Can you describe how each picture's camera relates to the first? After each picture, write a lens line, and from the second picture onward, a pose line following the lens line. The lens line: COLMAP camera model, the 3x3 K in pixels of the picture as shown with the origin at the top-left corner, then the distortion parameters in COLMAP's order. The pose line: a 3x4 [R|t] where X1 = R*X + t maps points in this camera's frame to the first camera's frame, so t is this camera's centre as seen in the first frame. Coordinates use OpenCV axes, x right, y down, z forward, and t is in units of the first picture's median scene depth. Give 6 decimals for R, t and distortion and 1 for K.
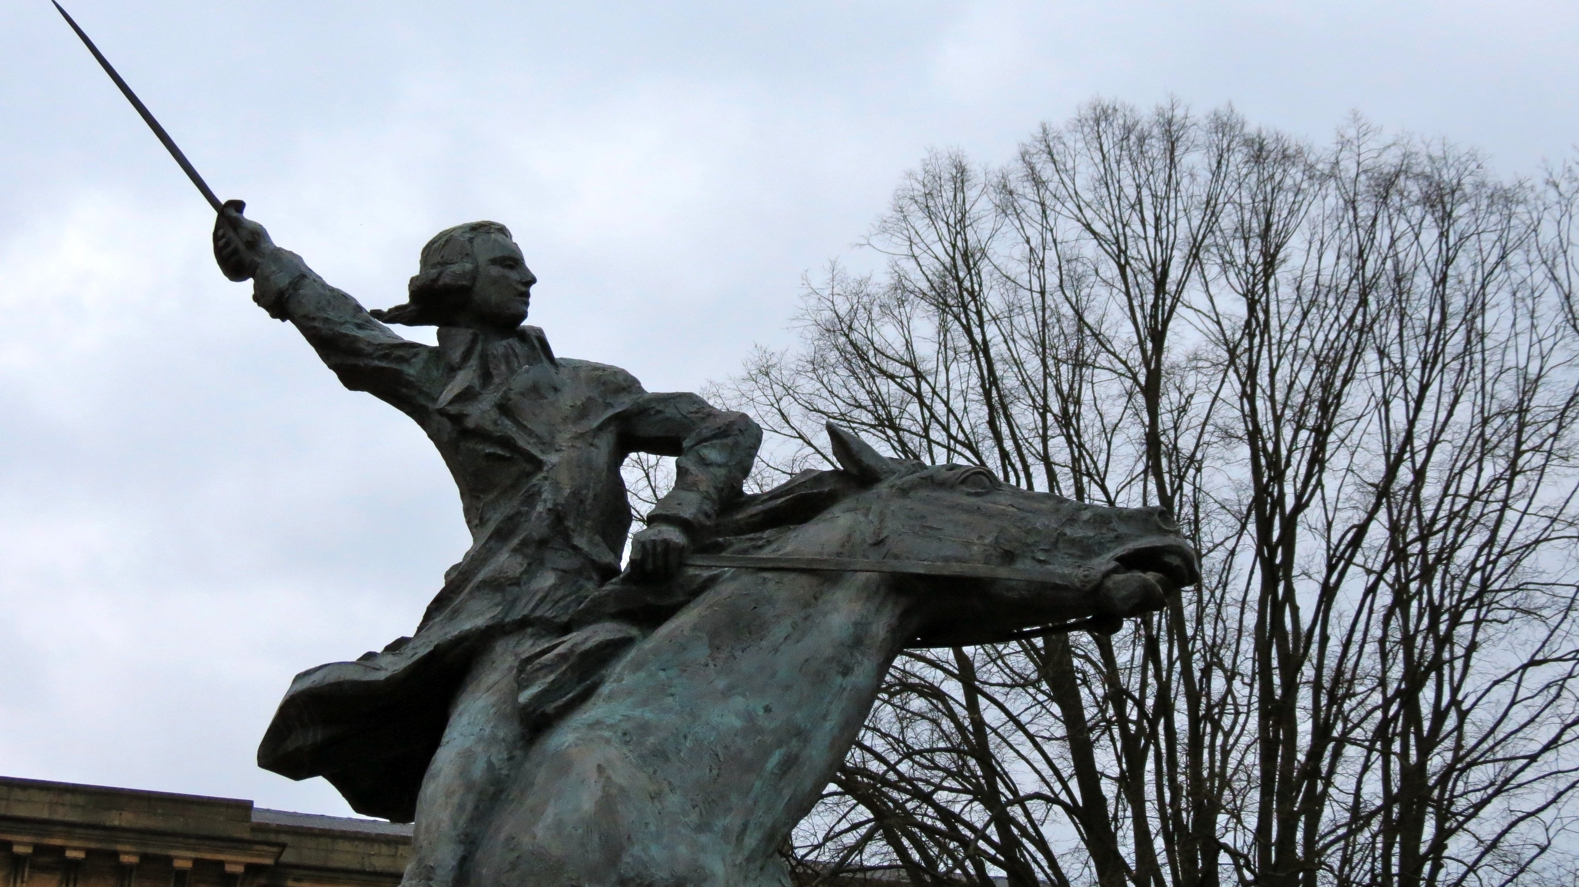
lens RADIAL K [[3091.2, 0, 789.5], [0, 3091.2, 443.5], [0, 0, 1]] dist [-0.054780, -0.103526]
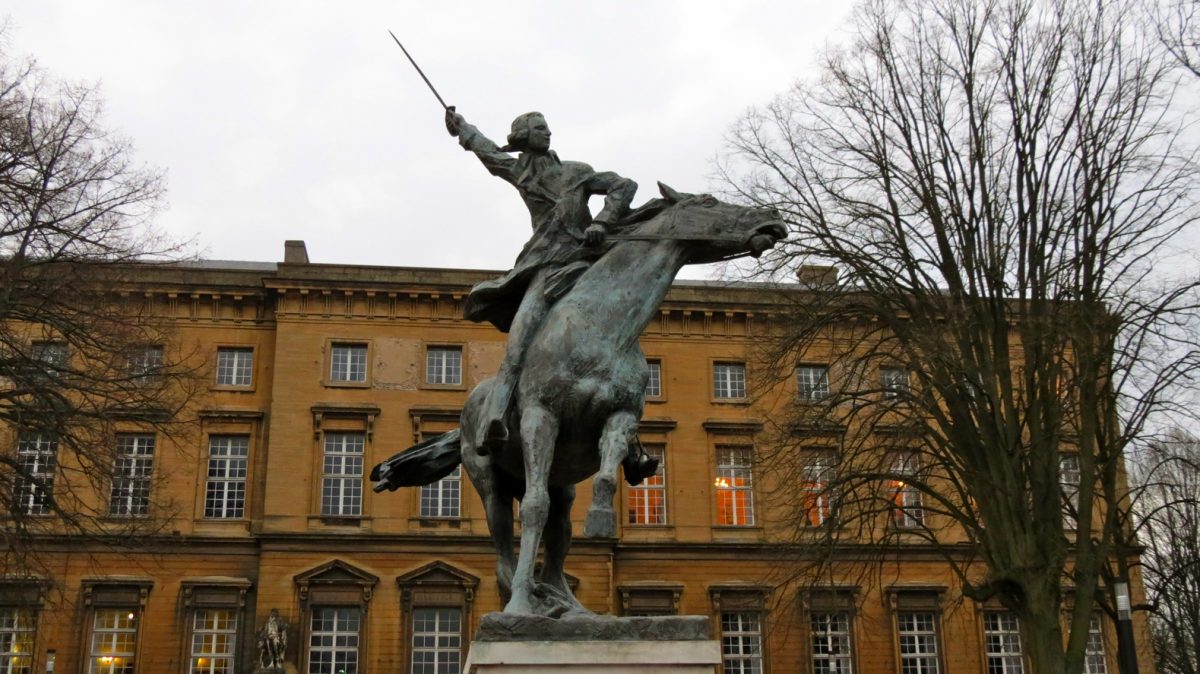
lens RADIAL K [[1299.4, 0, 600.0], [0, 1299.4, 337.0], [0, 0, 1]] dist [-0.052989, -0.001475]
pose [[0.978769, -0.041772, -0.200664, 0.178763], [0.076120, 0.983075, 0.166643, -0.063559], [0.190307, -0.178380, 0.965383, -0.116405]]
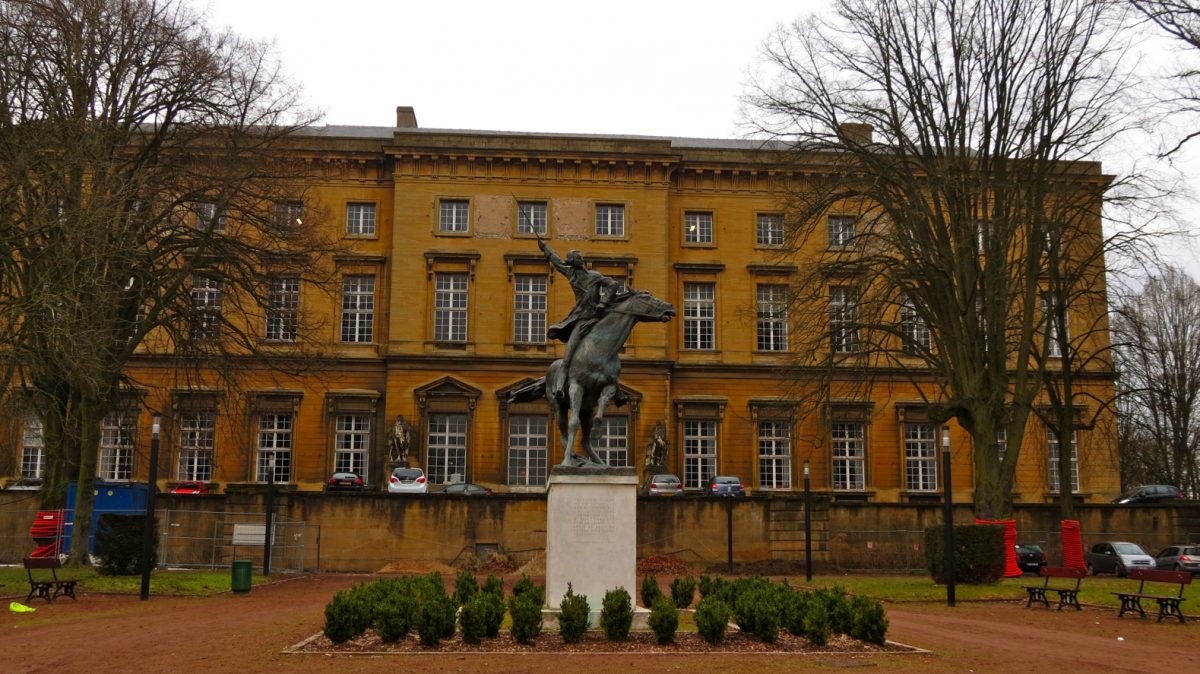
lens RADIAL K [[1299.4, 0, 600.0], [0, 1299.4, 337.0], [0, 0, 1]] dist [-0.052989, -0.001475]
pose [[0.963484, 0.000353, -0.267764, 0.663944], [0.087260, 0.944995, 0.315230, -0.742068], [0.253147, -0.327084, 0.910457, -1.468165]]
